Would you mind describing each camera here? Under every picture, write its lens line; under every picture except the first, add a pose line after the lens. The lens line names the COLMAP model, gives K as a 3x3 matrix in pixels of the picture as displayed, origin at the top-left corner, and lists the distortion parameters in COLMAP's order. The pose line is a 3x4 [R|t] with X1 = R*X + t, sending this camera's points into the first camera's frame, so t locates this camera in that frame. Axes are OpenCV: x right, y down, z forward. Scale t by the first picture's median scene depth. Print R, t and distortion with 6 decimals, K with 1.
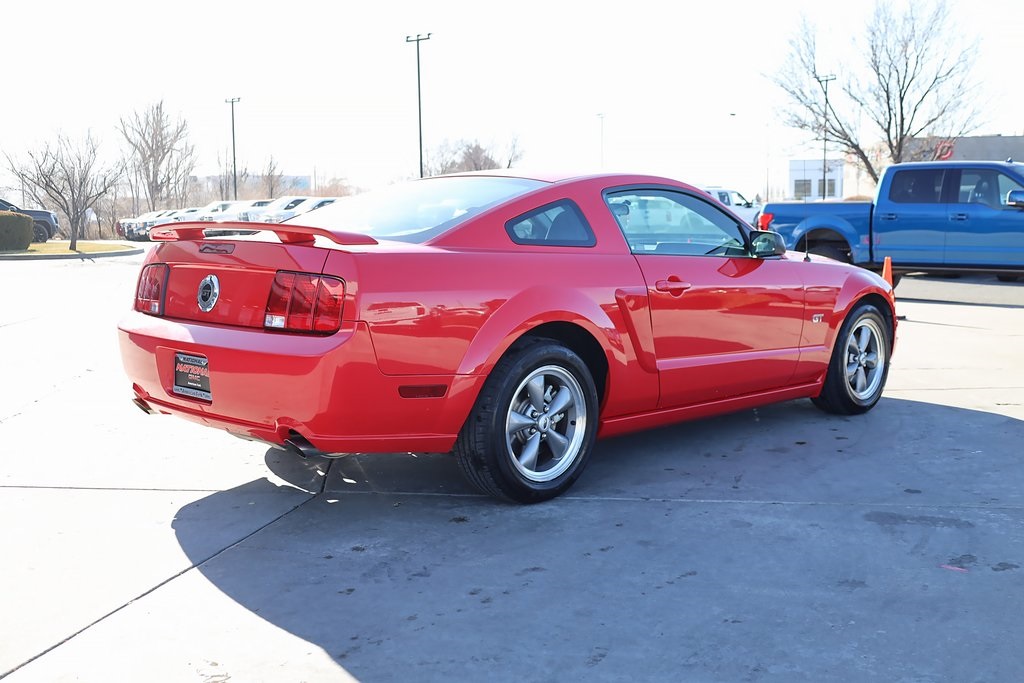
lens RADIAL K [[1132.0, 0, 512.0], [0, 1132.0, 341.5], [0, 0, 1]] dist [-0.016446, -0.002974]
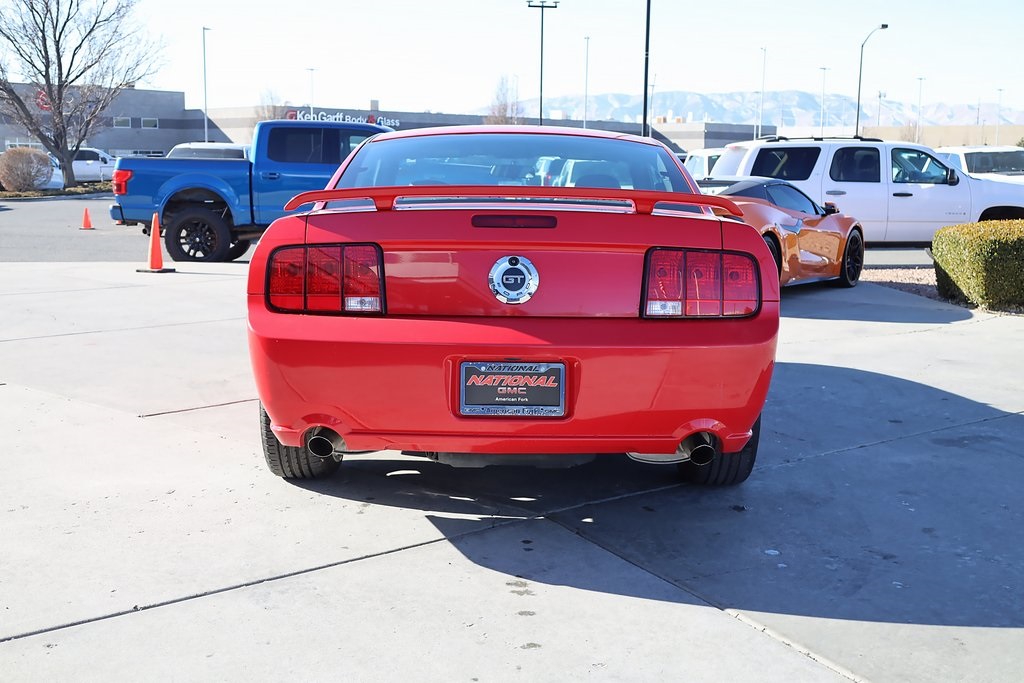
lens RADIAL K [[1232.0, 0, 512.0], [0, 1232.0, 341.5], [0, 0, 1]] dist [-0.011845, 0.004334]
pose [[0.687513, -0.082030, 0.721524, -0.867810], [0.061980, 0.996602, 0.054245, -0.045869], [-0.723522, 0.007426, 0.690261, 0.416037]]
